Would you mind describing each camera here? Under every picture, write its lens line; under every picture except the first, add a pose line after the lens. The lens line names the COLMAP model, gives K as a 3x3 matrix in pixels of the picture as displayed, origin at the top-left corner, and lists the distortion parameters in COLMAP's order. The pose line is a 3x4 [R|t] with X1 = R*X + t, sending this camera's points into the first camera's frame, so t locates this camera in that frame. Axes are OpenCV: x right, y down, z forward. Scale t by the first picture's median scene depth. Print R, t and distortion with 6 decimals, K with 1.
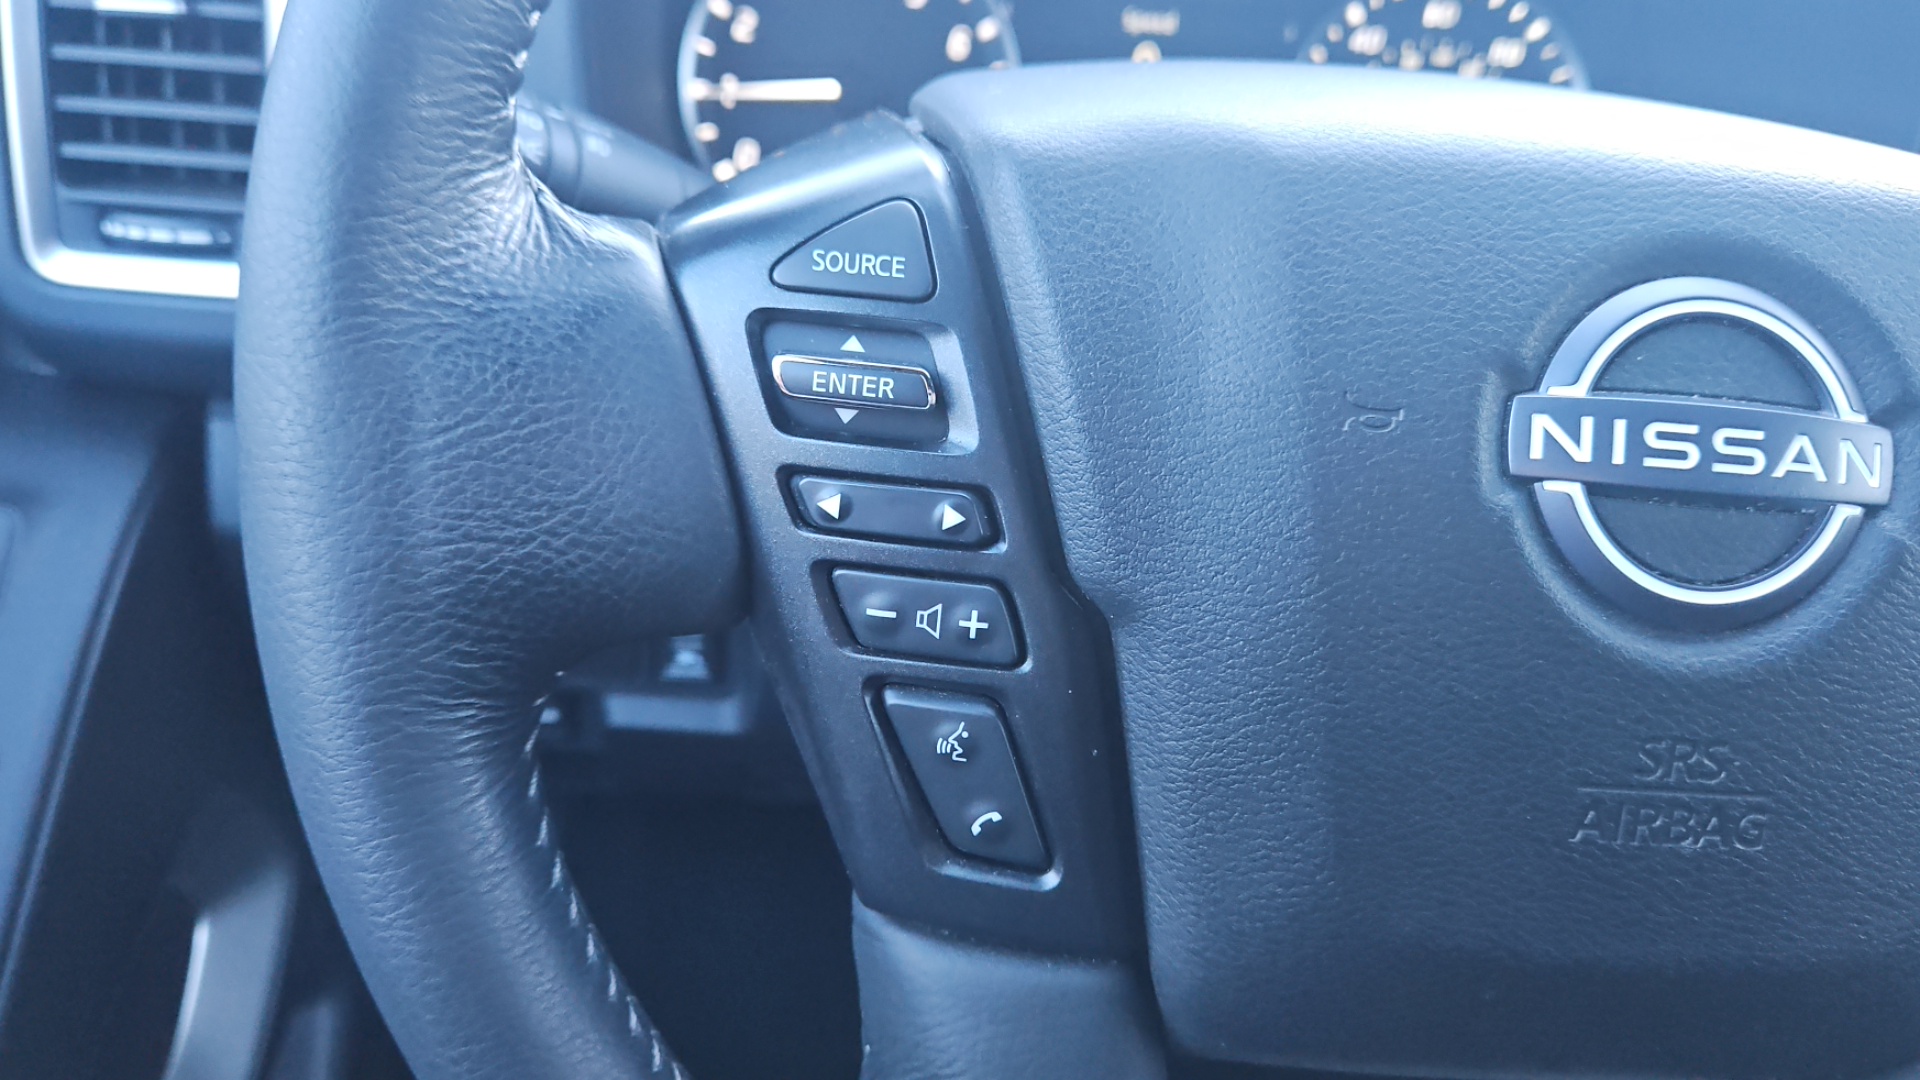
lens RADIAL K [[1430.1, 0, 960.0], [0, 1430.1, 540.0], [0, 0, 1]] dist [0.007693, 0.001559]
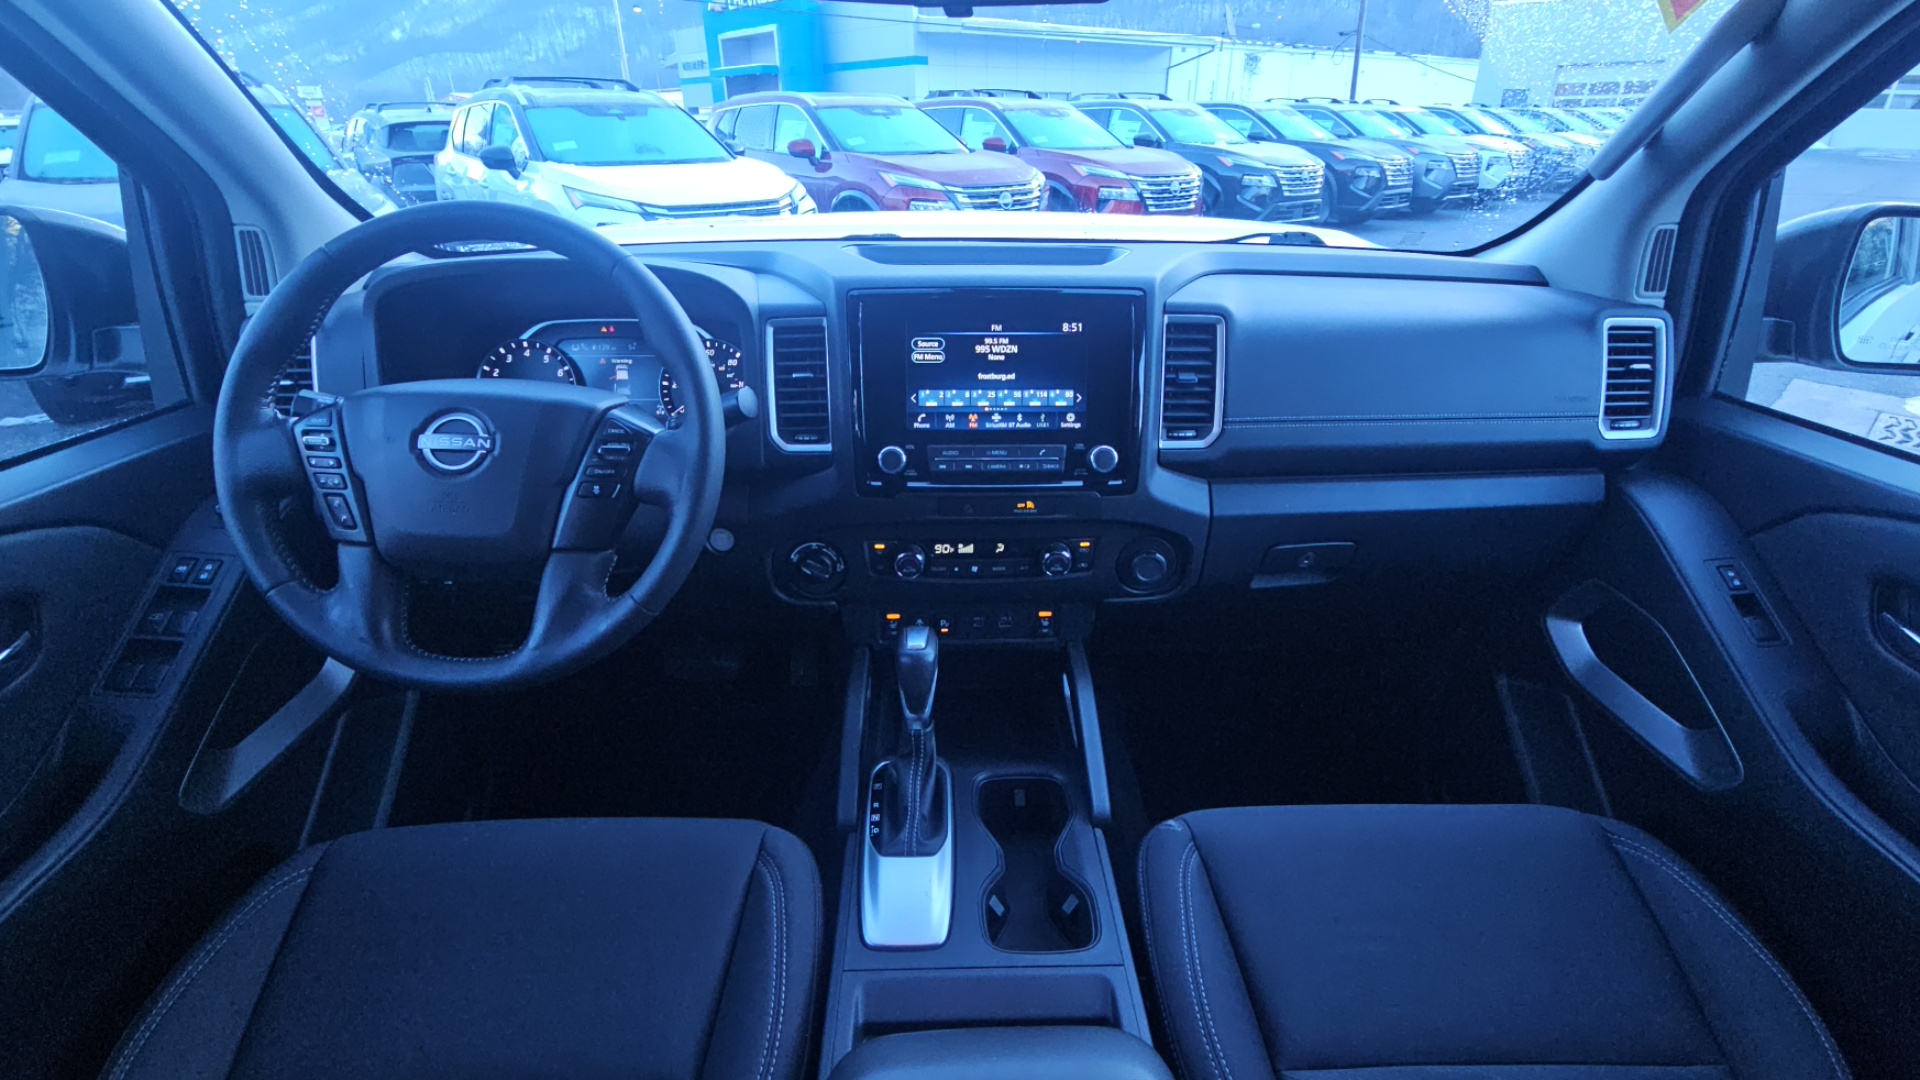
lens RADIAL K [[854.4, 0, 960.0], [0, 854.4, 540.0], [0, 0, 1]] dist [0.015650, -0.009192]
pose [[0.991017, -0.054287, -0.122219, 2.843208], [0.039081, 0.991570, -0.123541, 0.800840], [0.127895, 0.117655, 0.984784, -1.991086]]
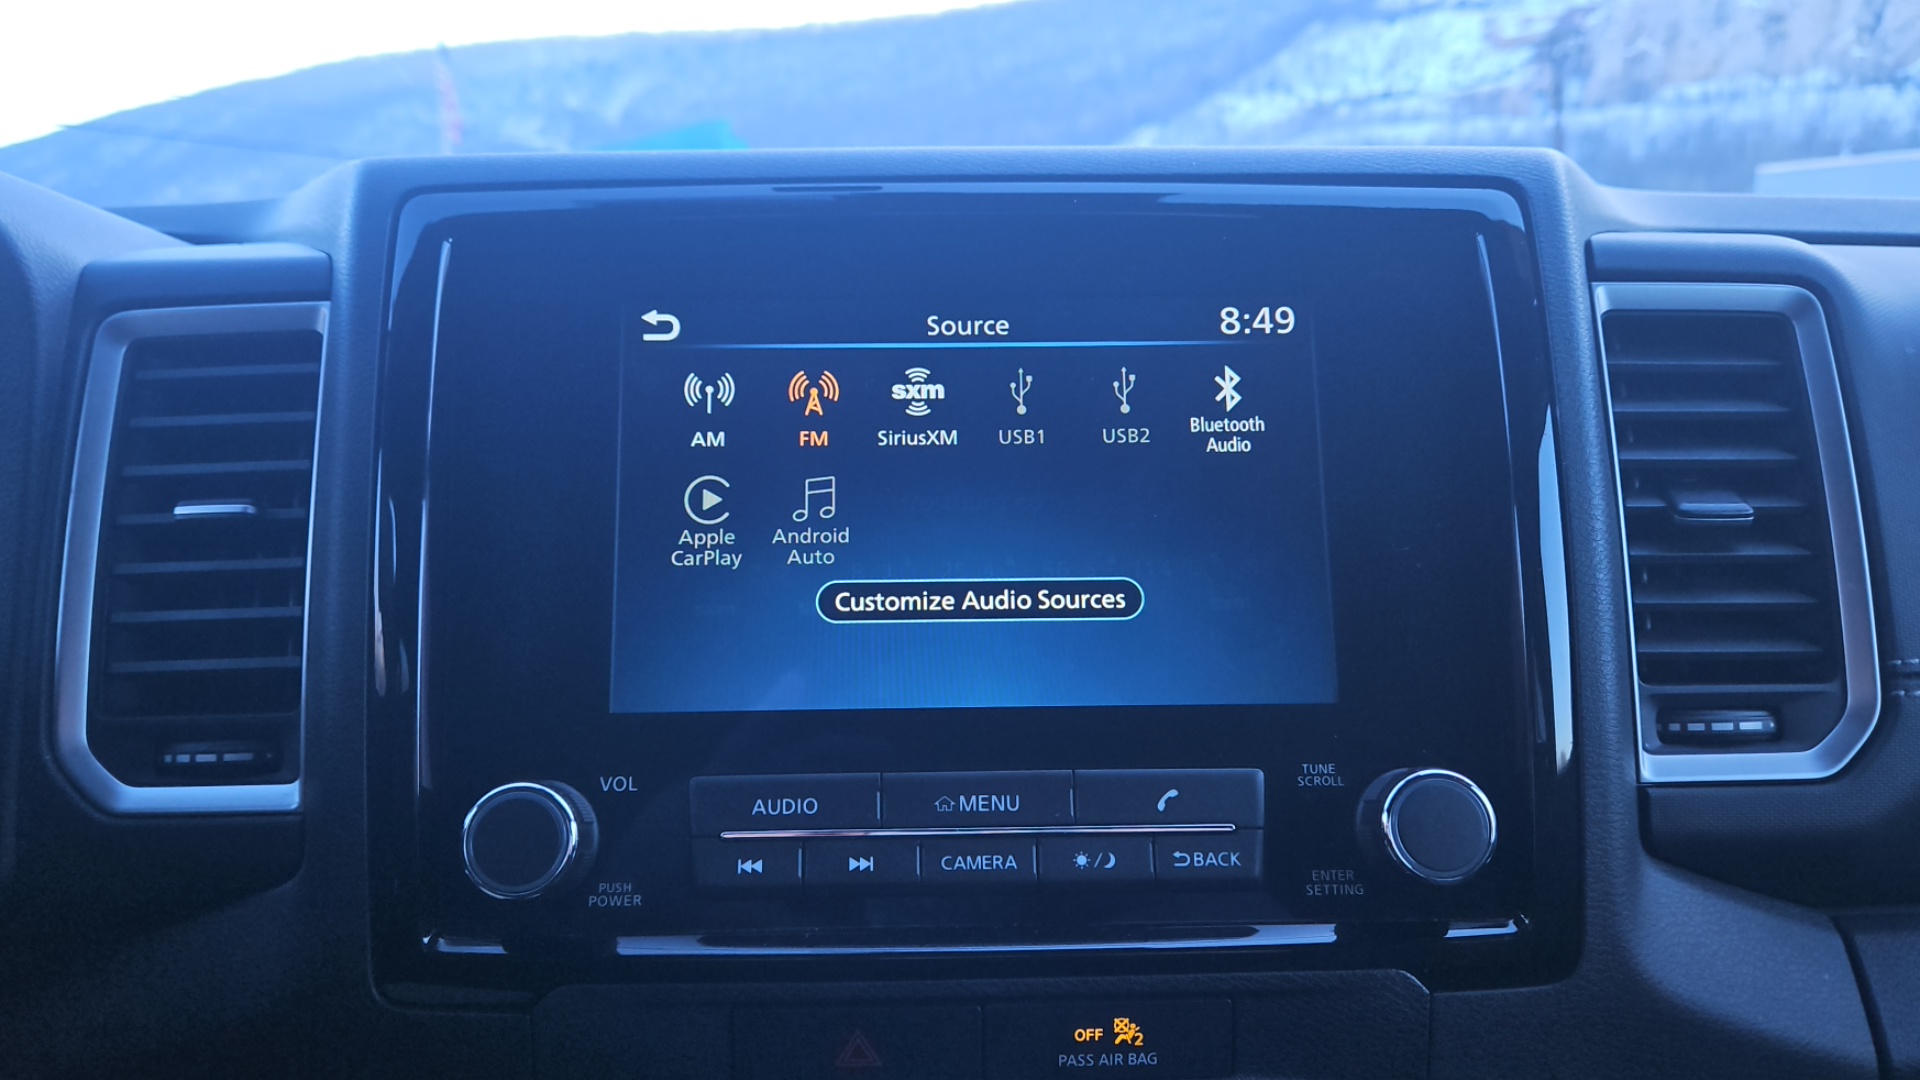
lens RADIAL K [[1473.5, 0, 952.1], [0, 1473.5, 531.8], [0, 0, 1]] dist [0.061411, -0.058728]
pose [[0.989539, -0.101372, -0.102642, 2.711489], [0.048815, 0.904809, -0.423009, 0.301884], [0.135753, 0.413574, 0.900293, 0.445742]]
